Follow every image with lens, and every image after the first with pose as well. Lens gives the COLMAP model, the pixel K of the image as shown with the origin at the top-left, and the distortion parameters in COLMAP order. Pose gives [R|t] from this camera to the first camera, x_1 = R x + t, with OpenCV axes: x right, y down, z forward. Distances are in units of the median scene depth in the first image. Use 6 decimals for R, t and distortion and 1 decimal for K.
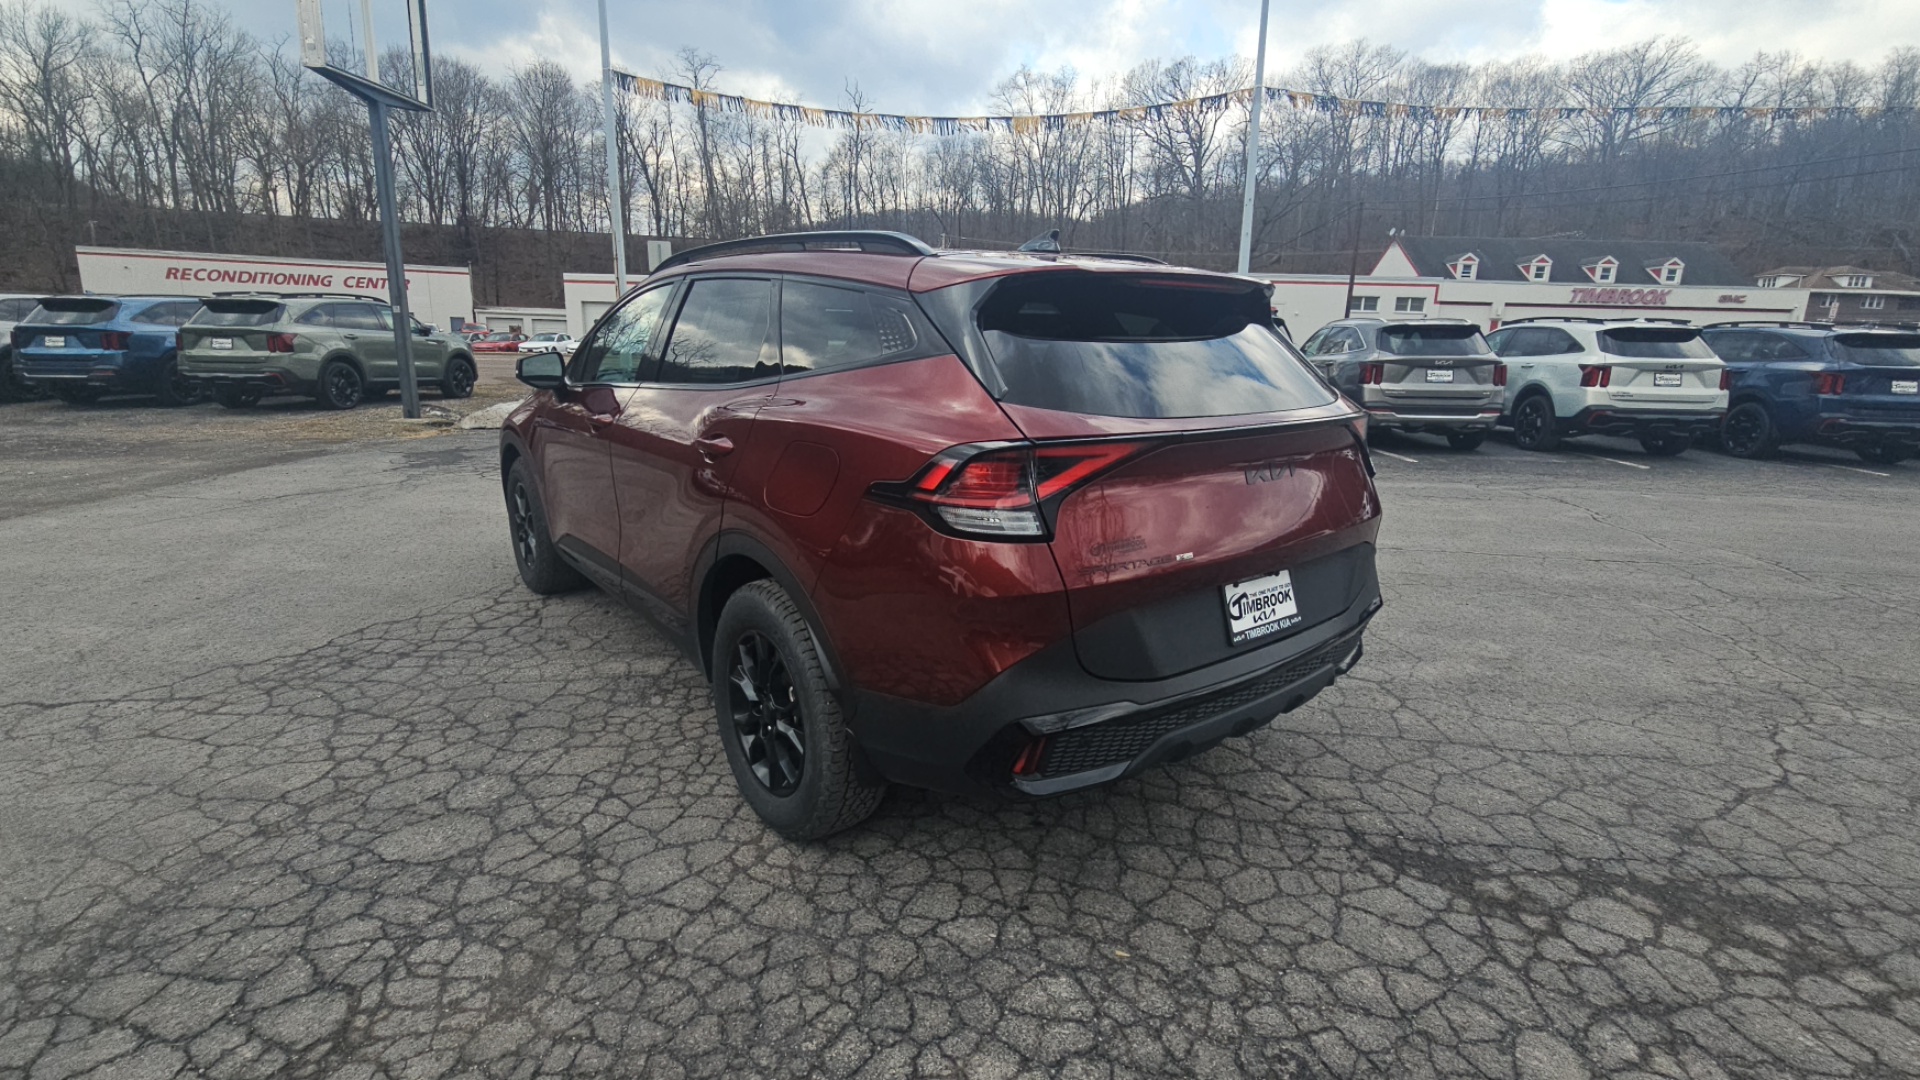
lens RADIAL K [[858.6, 0, 955.7], [0, 858.6, 534.7], [0, 0, 1]] dist [0.015202, -0.009270]
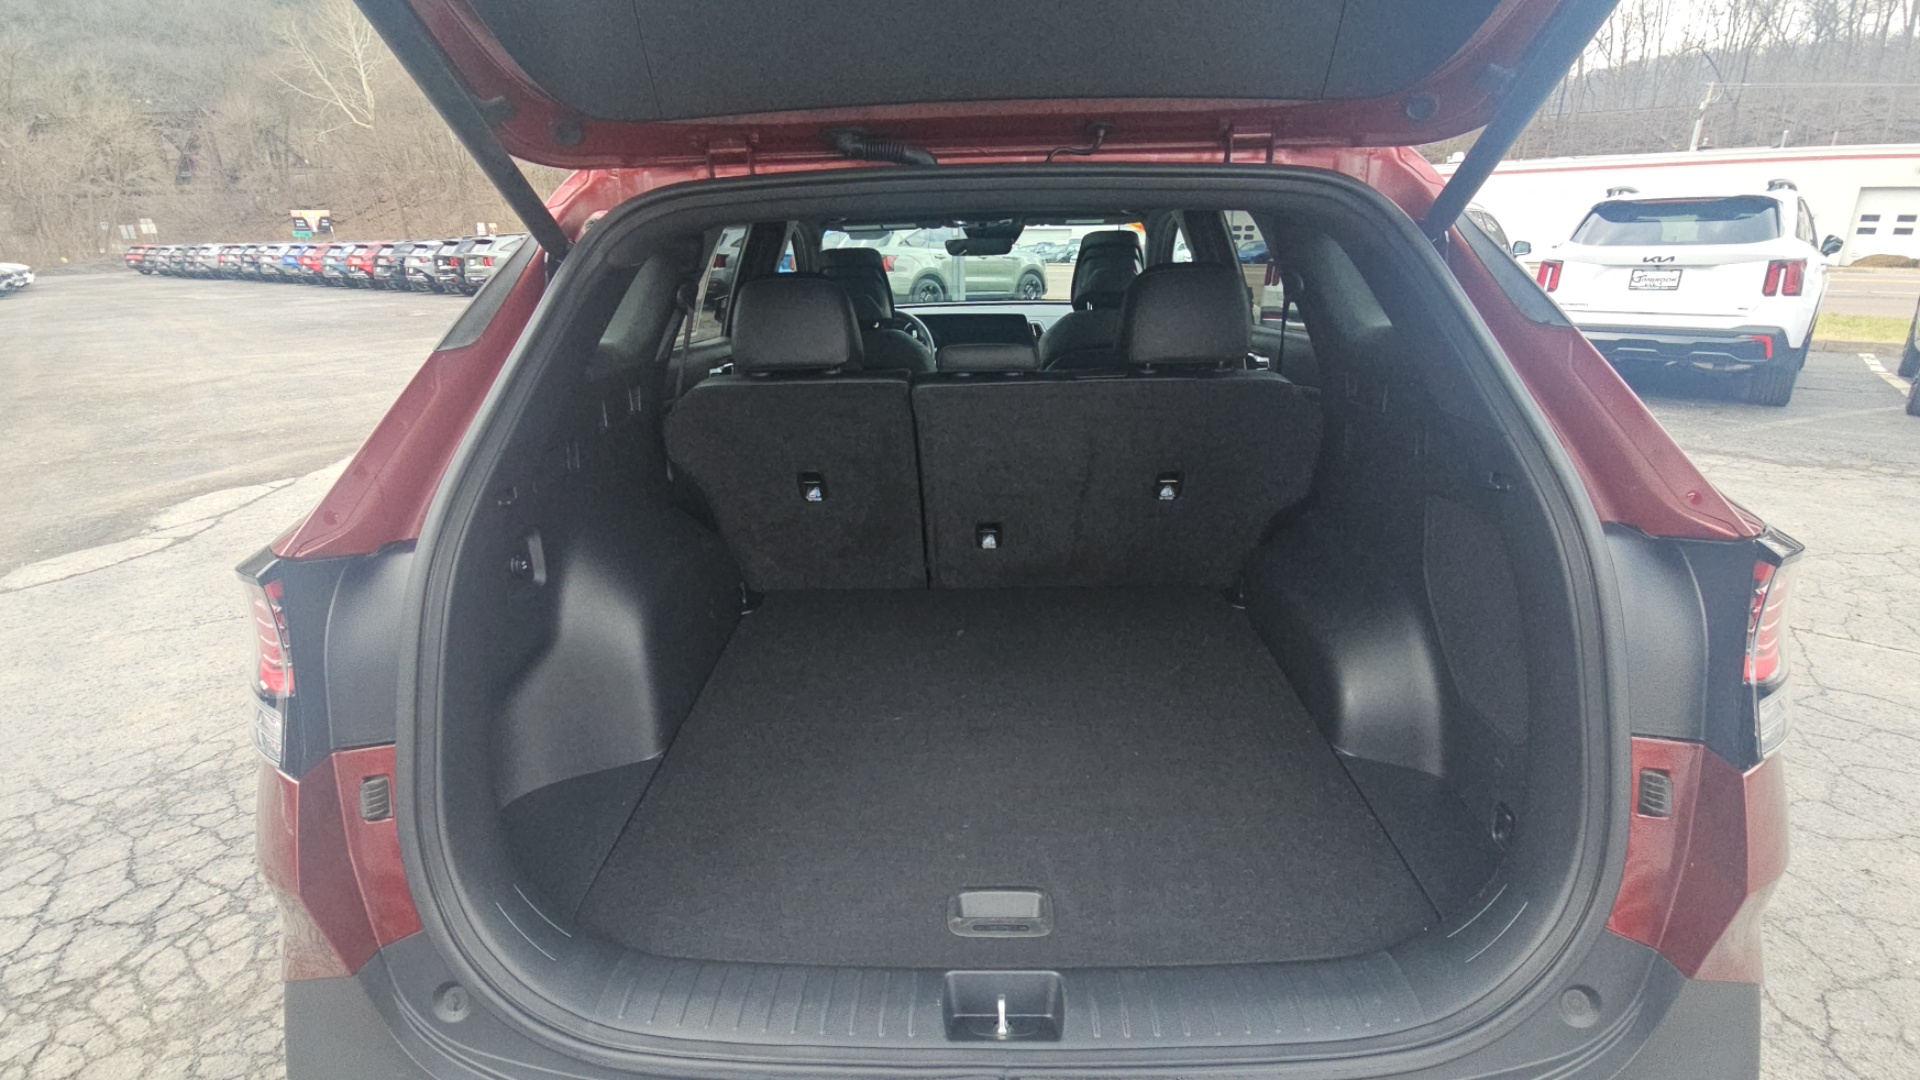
lens RADIAL K [[858.6, 0, 955.7], [0, 858.6, 534.7], [0, 0, 1]] dist [0.015202, -0.009270]
pose [[0.767480, 0.179449, -0.615445, 0.458951], [-0.115493, 0.983019, 0.142601, -0.164933], [0.630583, -0.038364, 0.775173, 0.613191]]
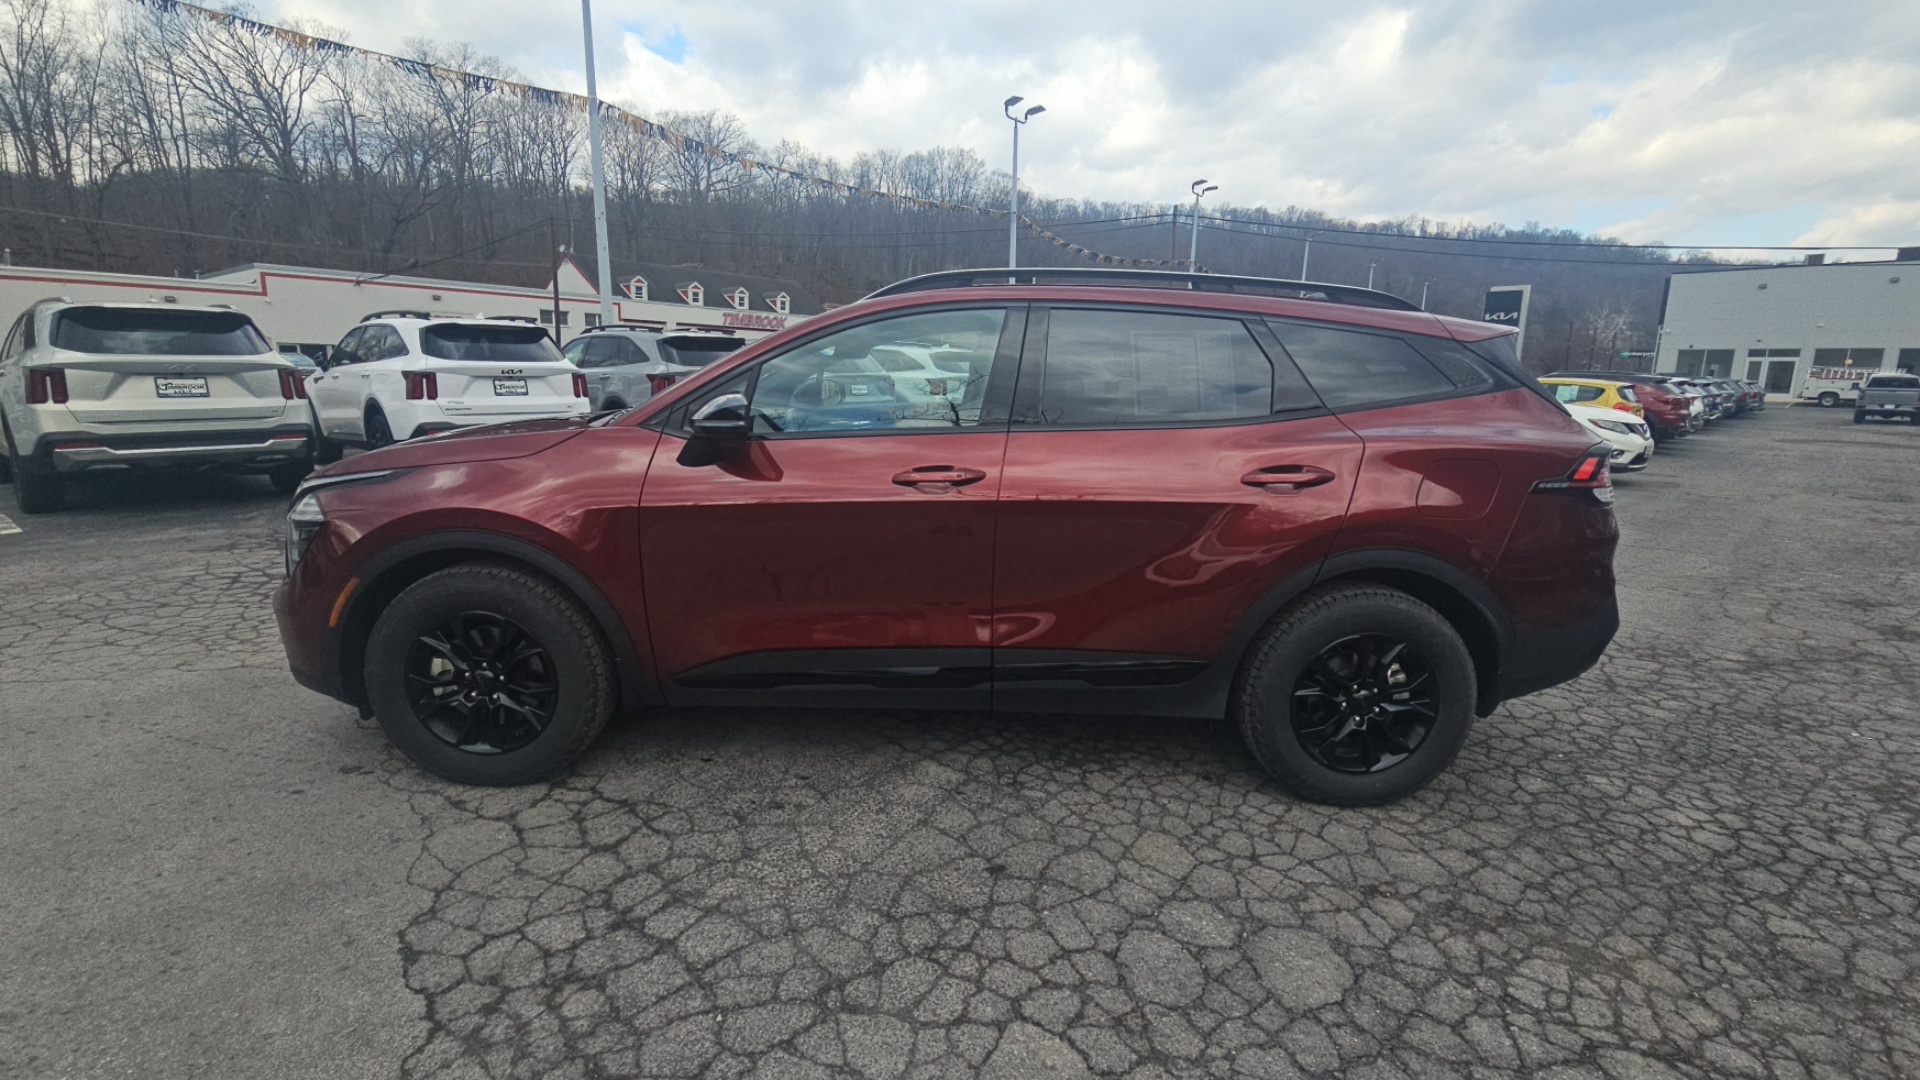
lens RADIAL K [[858.6, 0, 955.7], [0, 858.6, 534.7], [0, 0, 1]] dist [0.015202, -0.009270]
pose [[0.611540, -0.156888, 0.775504, -1.354699], [0.167569, 0.983592, 0.066844, -0.174684], [-0.773266, 0.089073, 0.627795, 0.663662]]
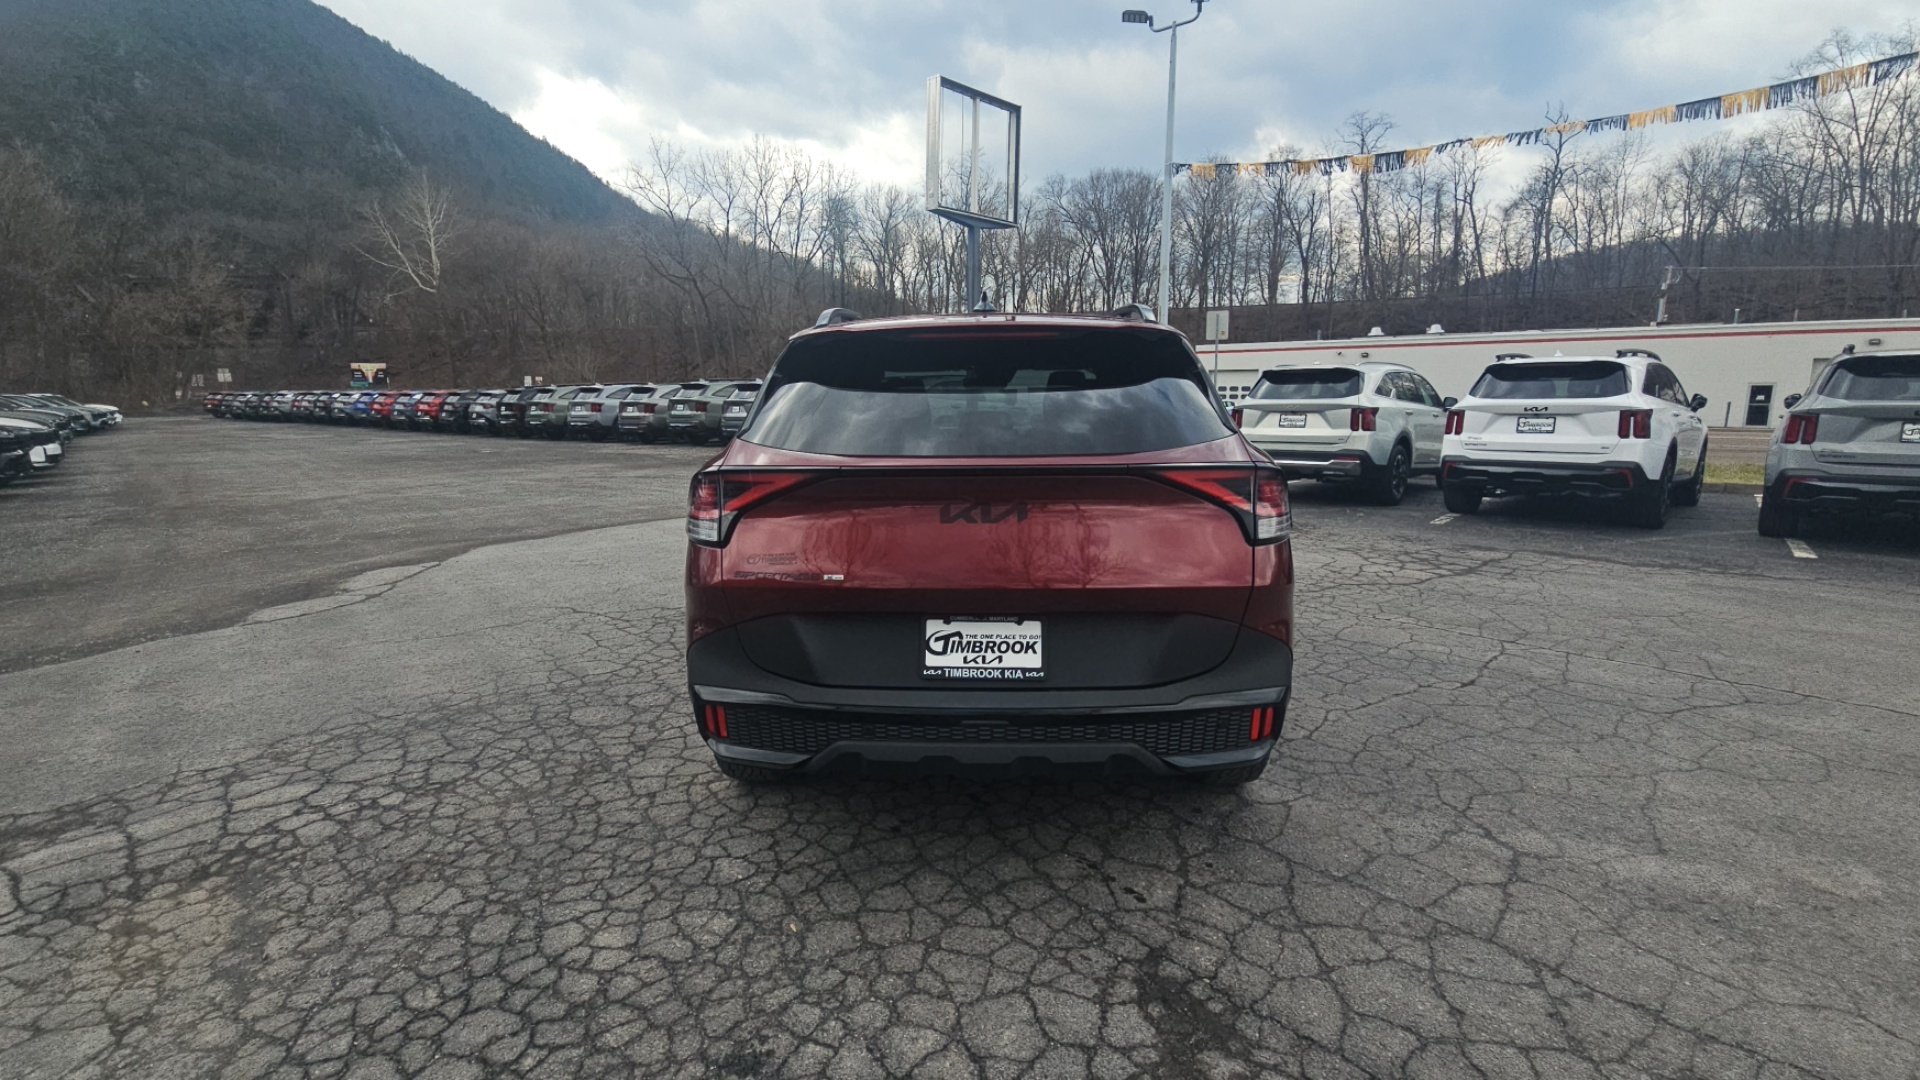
lens RADIAL K [[858.6, 0, 955.7], [0, 858.6, 534.7], [0, 0, 1]] dist [0.015202, -0.009270]
pose [[0.757011, 0.083030, -0.648105, 0.836192], [-0.130568, 0.991110, -0.025535, -0.016608], [0.640223, 0.103952, 0.761123, 0.183076]]
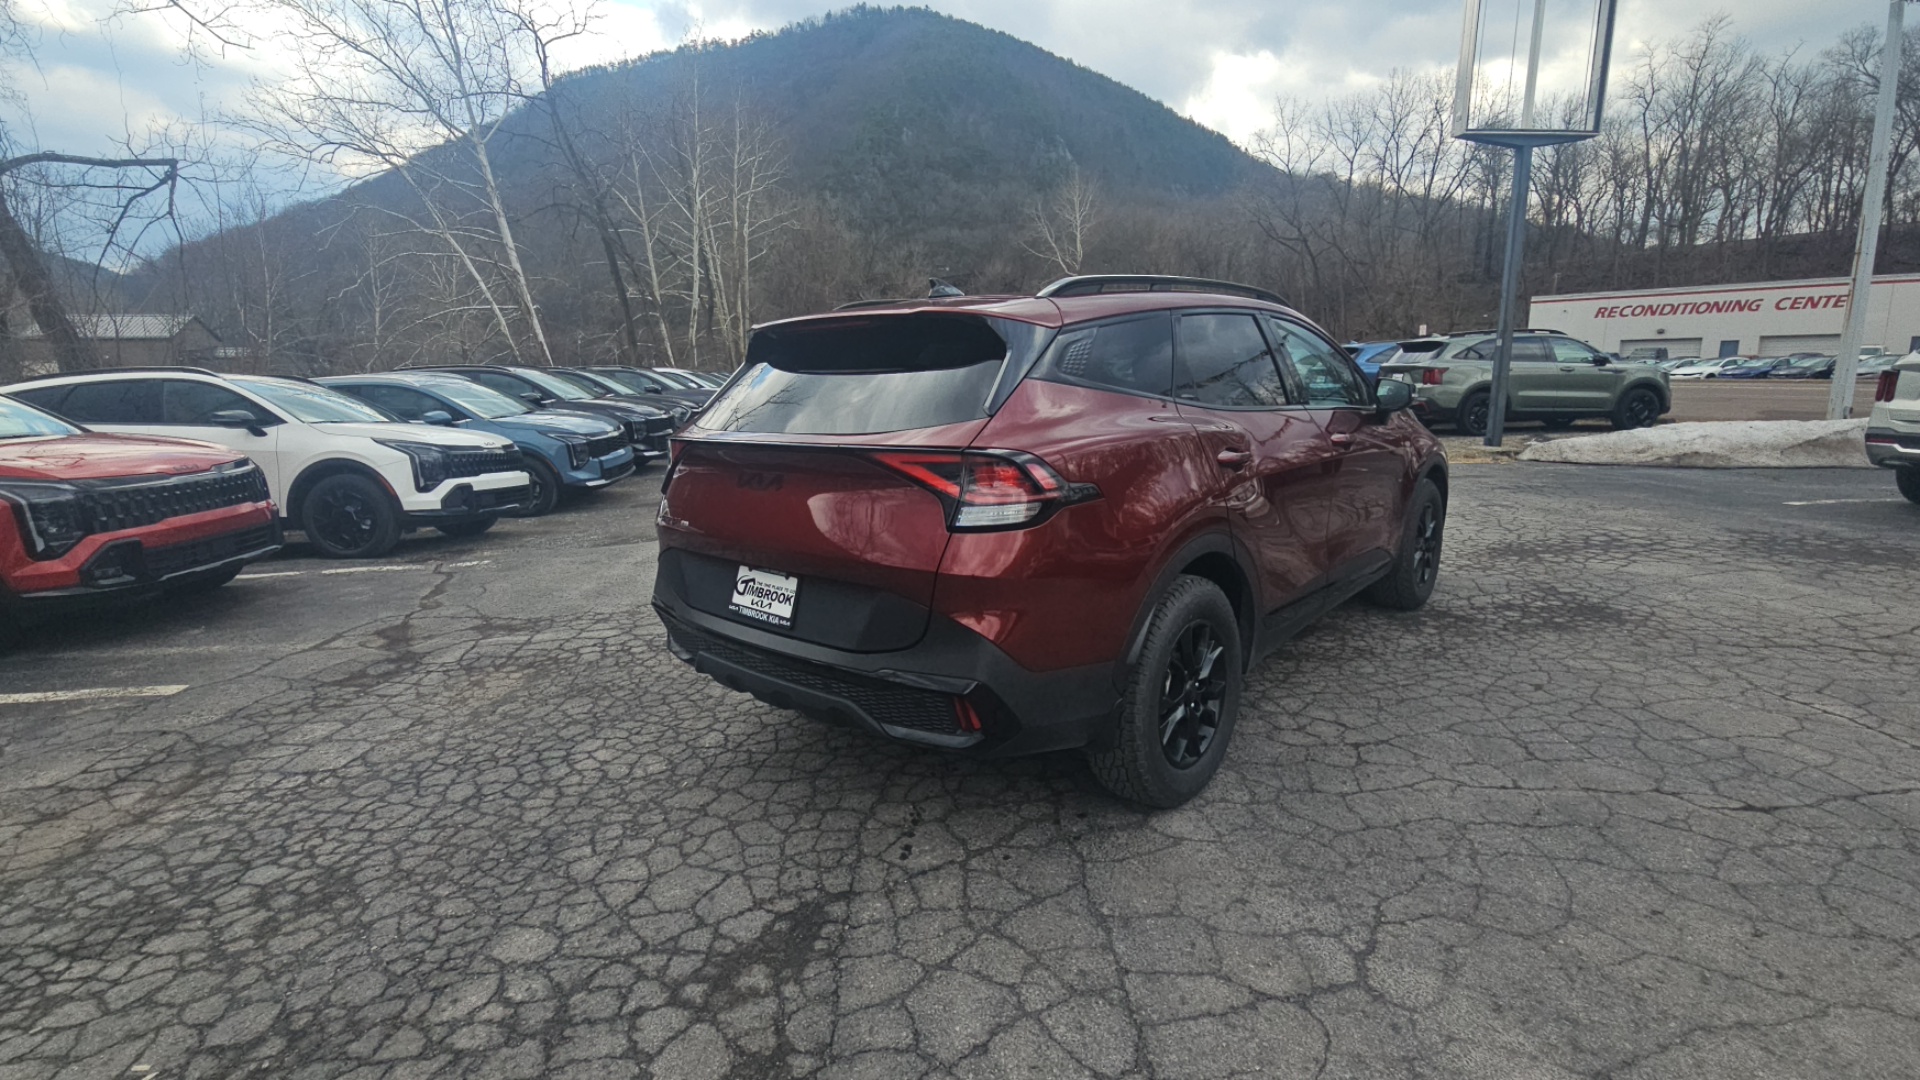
lens RADIAL K [[858.6, 0, 955.7], [0, 858.6, 534.7], [0, 0, 1]] dist [0.015202, -0.009270]
pose [[0.177296, 0.161283, -0.970852, 1.333624], [-0.194734, 0.972725, 0.126032, -0.173091], [0.964699, 0.166713, 0.203868, 0.867189]]
